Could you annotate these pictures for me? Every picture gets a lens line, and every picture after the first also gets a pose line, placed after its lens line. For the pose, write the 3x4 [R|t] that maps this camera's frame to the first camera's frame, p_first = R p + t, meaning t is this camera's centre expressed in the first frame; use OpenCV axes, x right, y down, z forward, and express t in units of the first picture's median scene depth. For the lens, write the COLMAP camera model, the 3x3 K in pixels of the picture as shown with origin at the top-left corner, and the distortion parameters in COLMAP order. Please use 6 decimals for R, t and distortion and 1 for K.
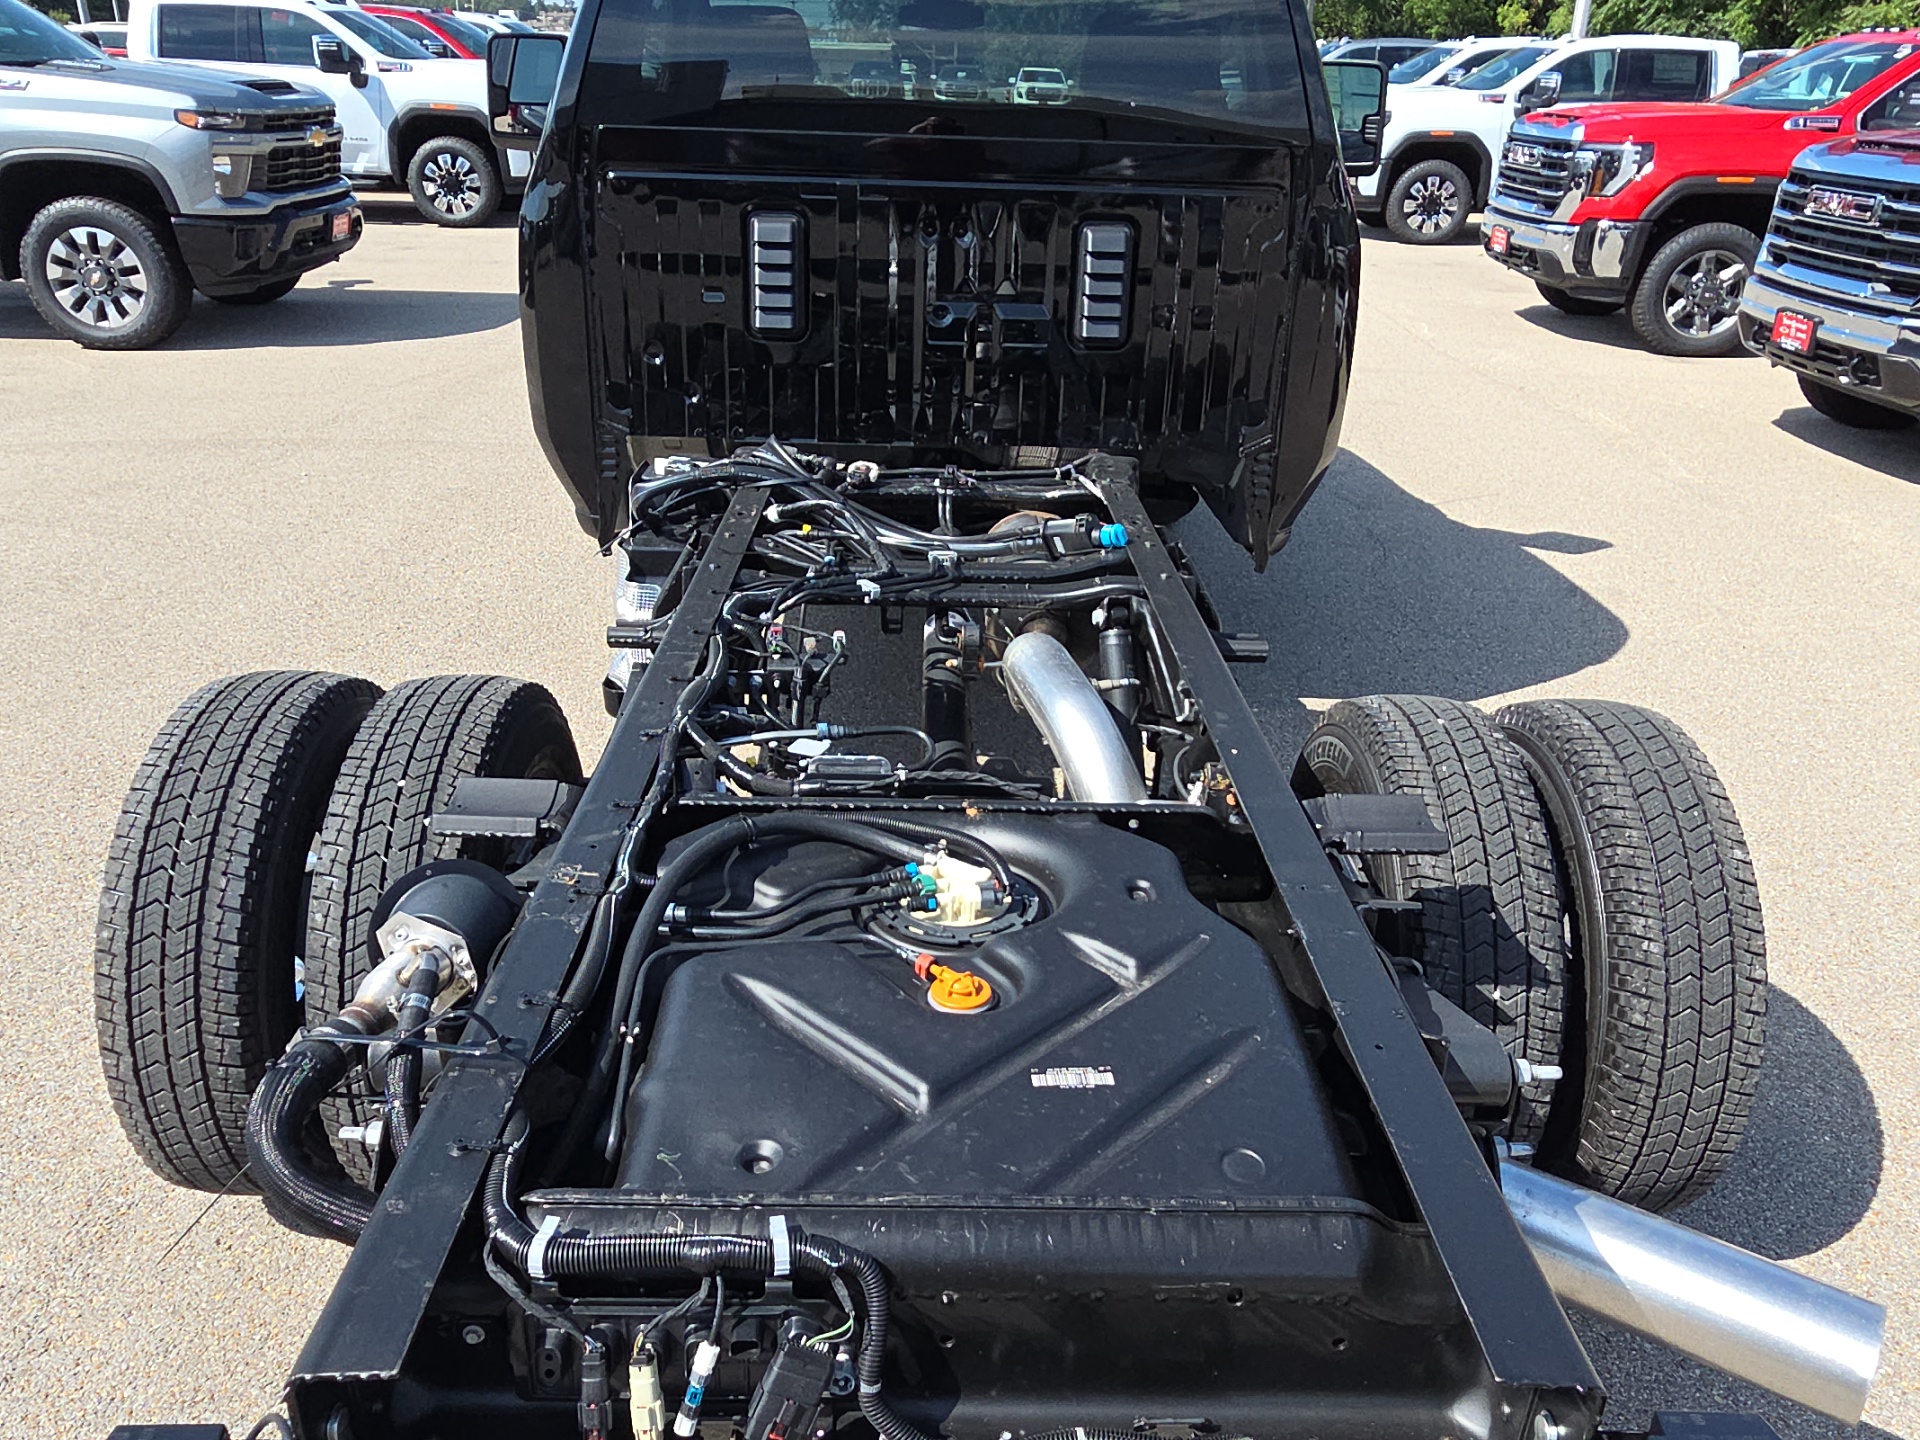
lens RADIAL K [[1443.6, 0, 958.4], [0, 1443.6, 715.9], [0, 0, 1]] dist [0.003938, -0.004202]
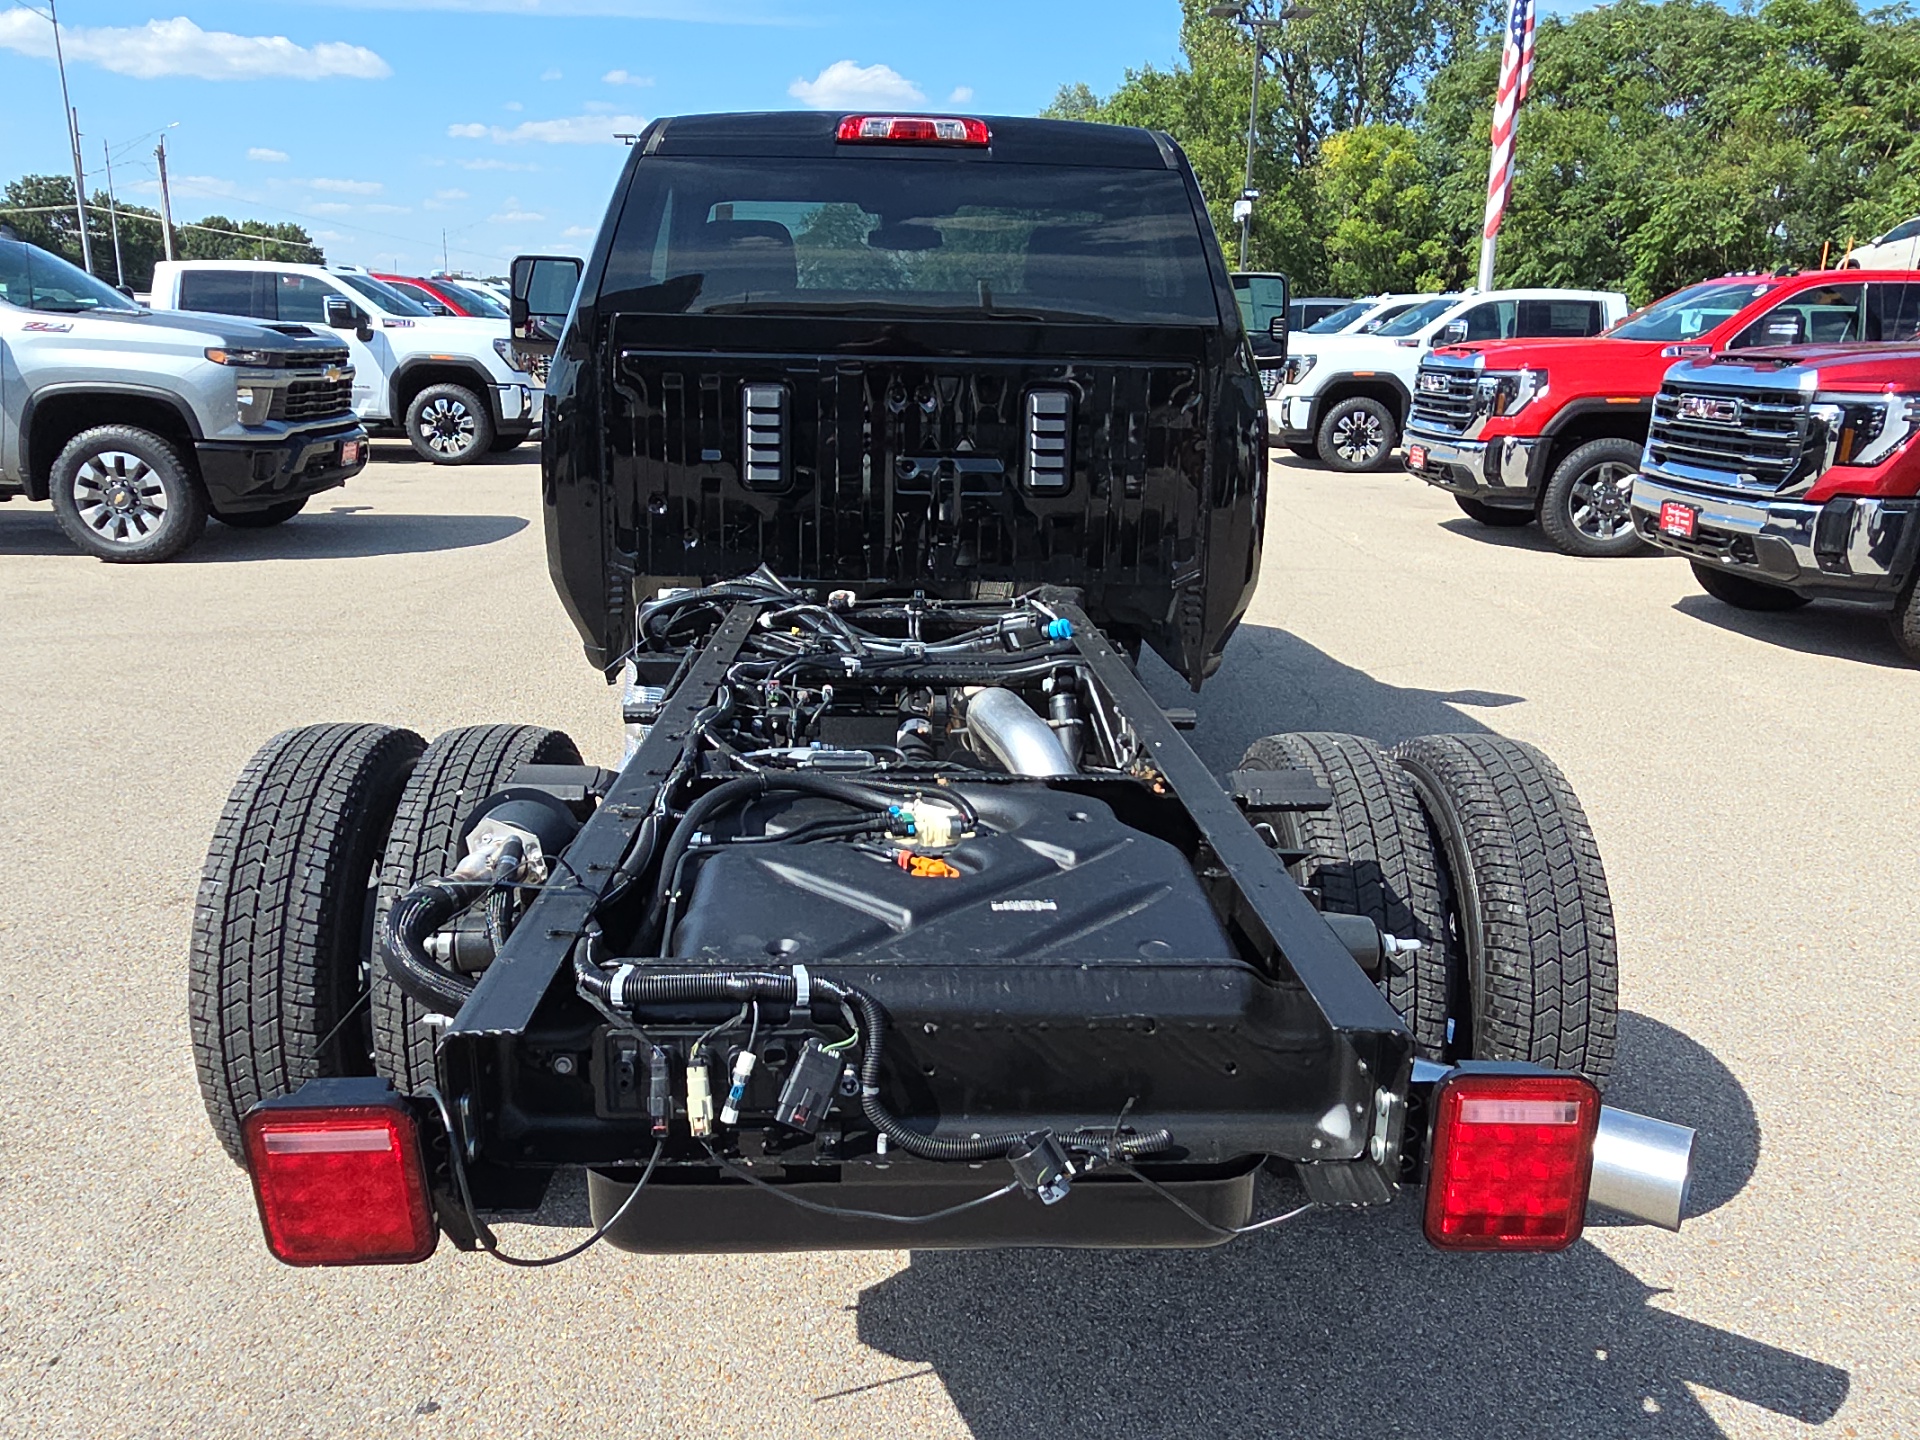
lens RADIAL K [[1443.9, 0, 960.0], [0, 1443.9, 720.0], [0, 0, 1]] dist [-0.004545, 0.005487]
pose [[0.999582, -0.015276, 0.024538, -0.002908], [0.019060, 0.986566, -0.162249, 0.133198], [-0.021730, 0.162649, 0.986445, -0.130843]]
